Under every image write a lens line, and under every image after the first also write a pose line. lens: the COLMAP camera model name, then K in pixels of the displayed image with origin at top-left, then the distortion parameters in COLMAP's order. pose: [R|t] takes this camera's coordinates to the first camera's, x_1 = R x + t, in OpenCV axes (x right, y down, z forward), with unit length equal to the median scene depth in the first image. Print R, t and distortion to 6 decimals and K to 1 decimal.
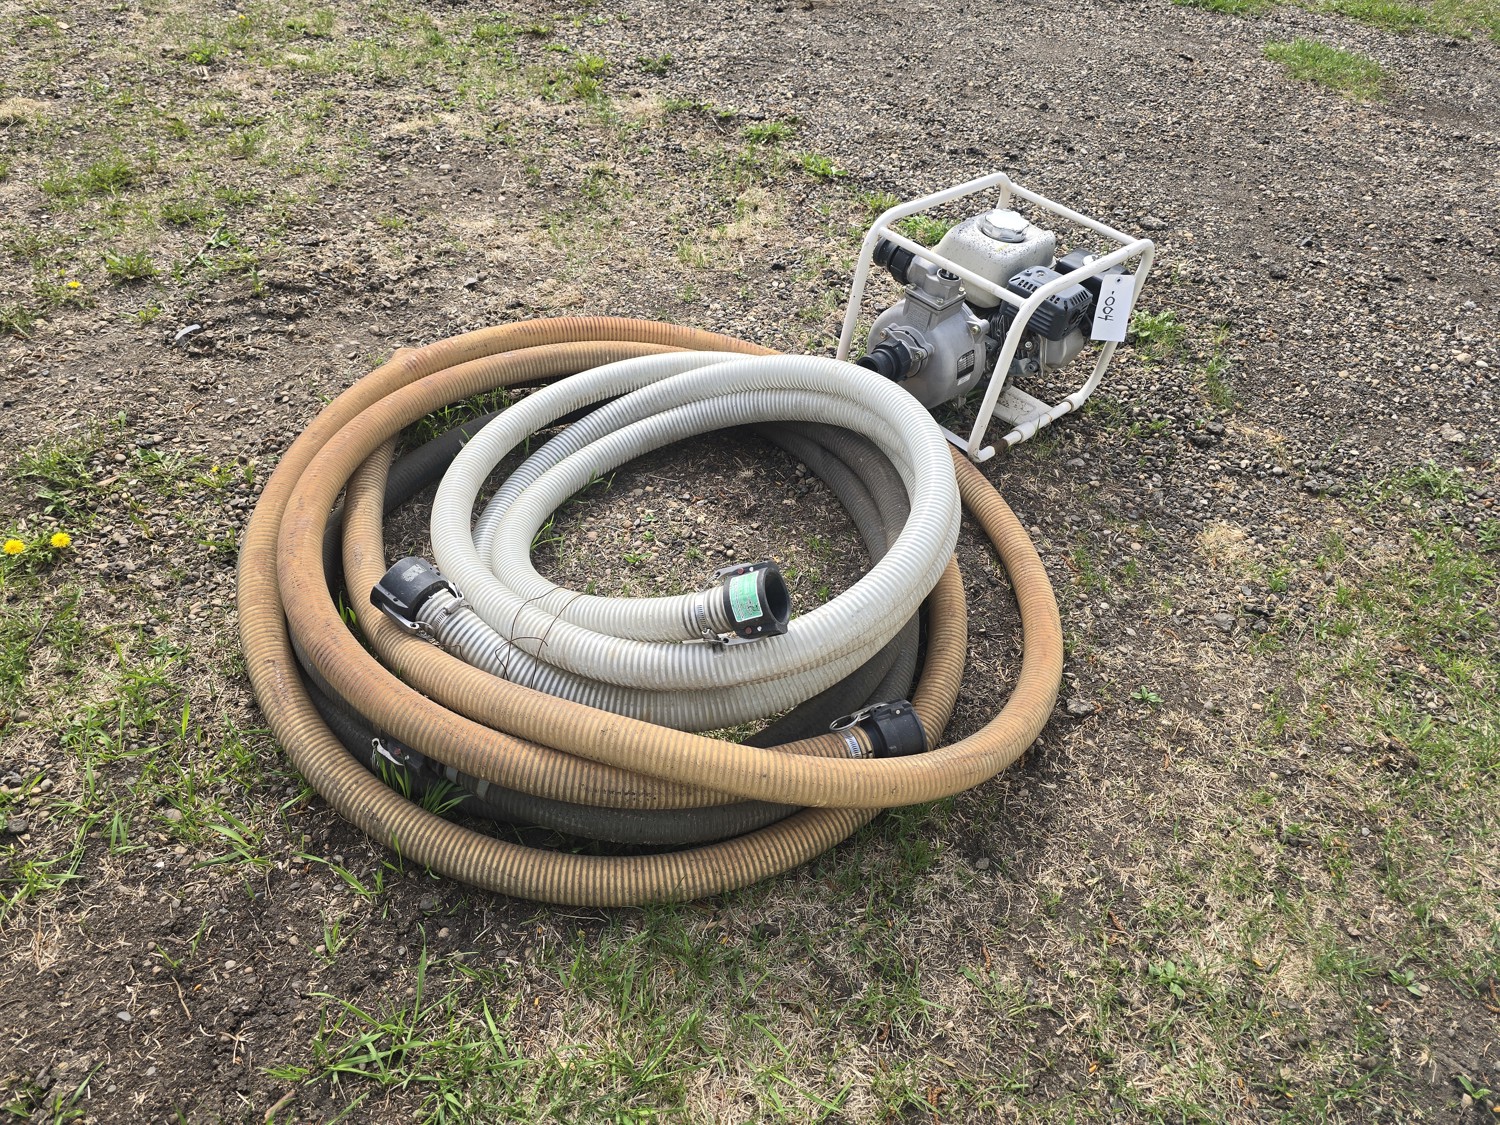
lens RADIAL K [[1004.4, 0, 750.0], [0, 1004.4, 562.5], [0, 0, 1]] dist [0.057588, -0.051242]
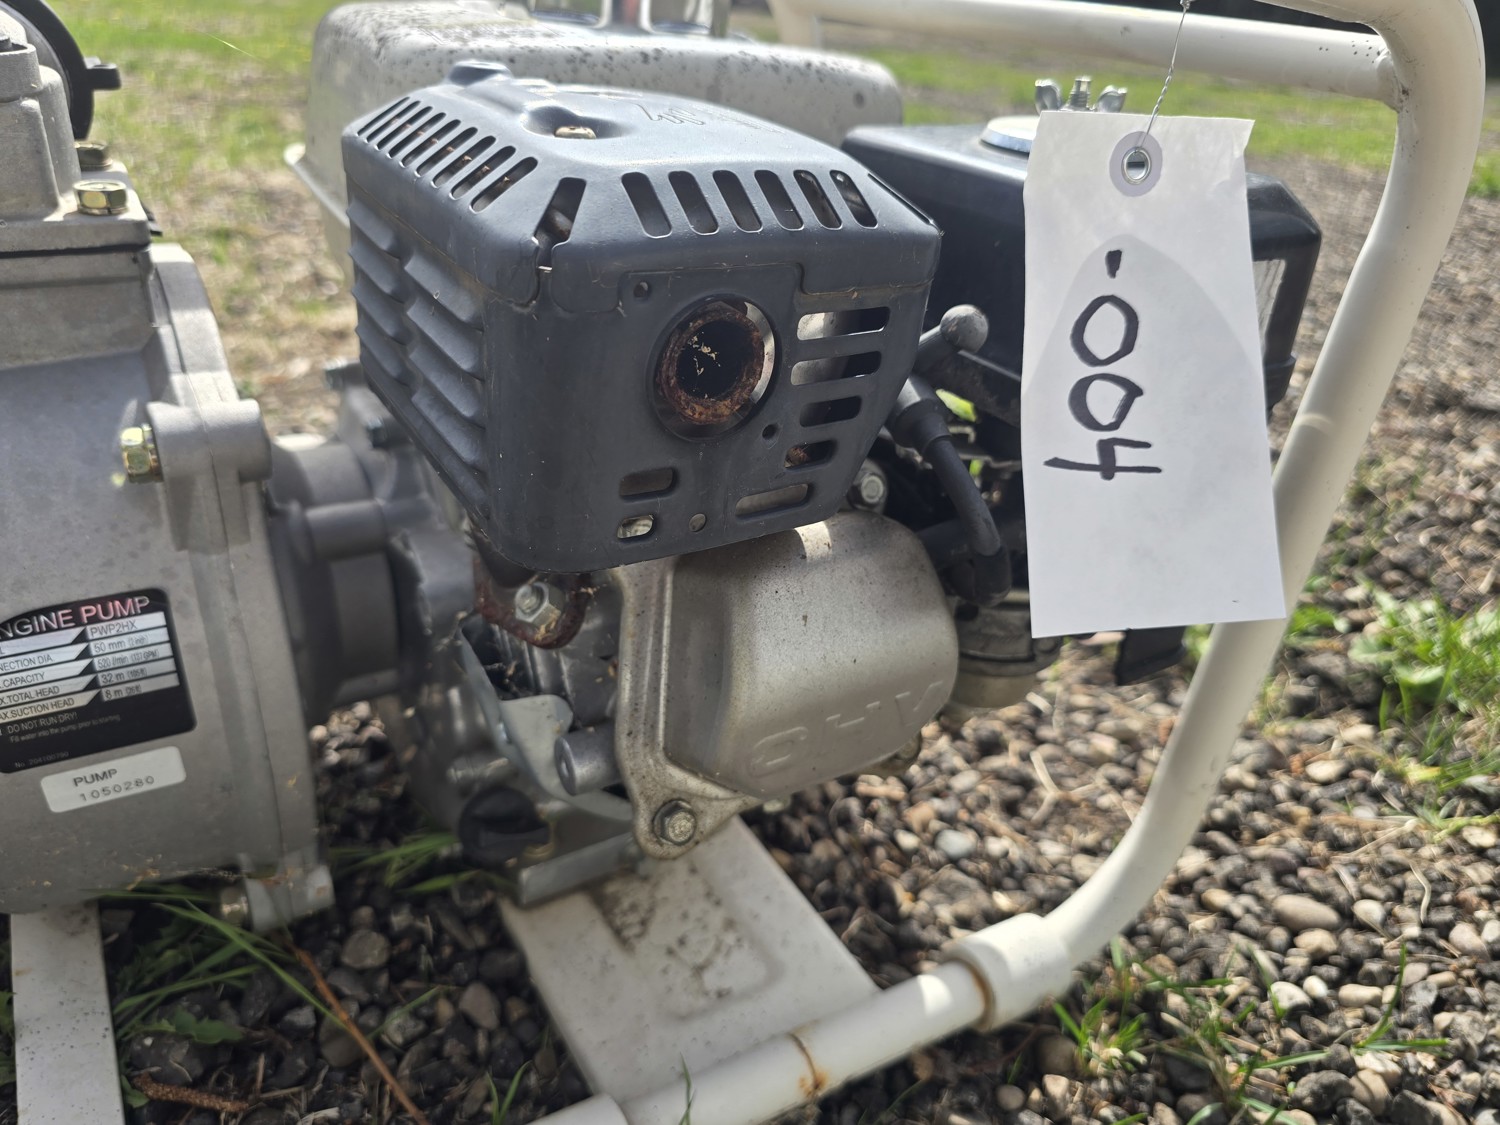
lens RADIAL K [[1102.3, 0, 750.0], [0, 1102.3, 562.5], [0, 0, 1]] dist [0.028667, -0.071634]
pose [[0.976331, 0.104975, -0.189096, 0.296925], [-0.155951, 0.947481, -0.279213, -0.161296], [0.149854, 0.302094, 0.941426, 0.763371]]
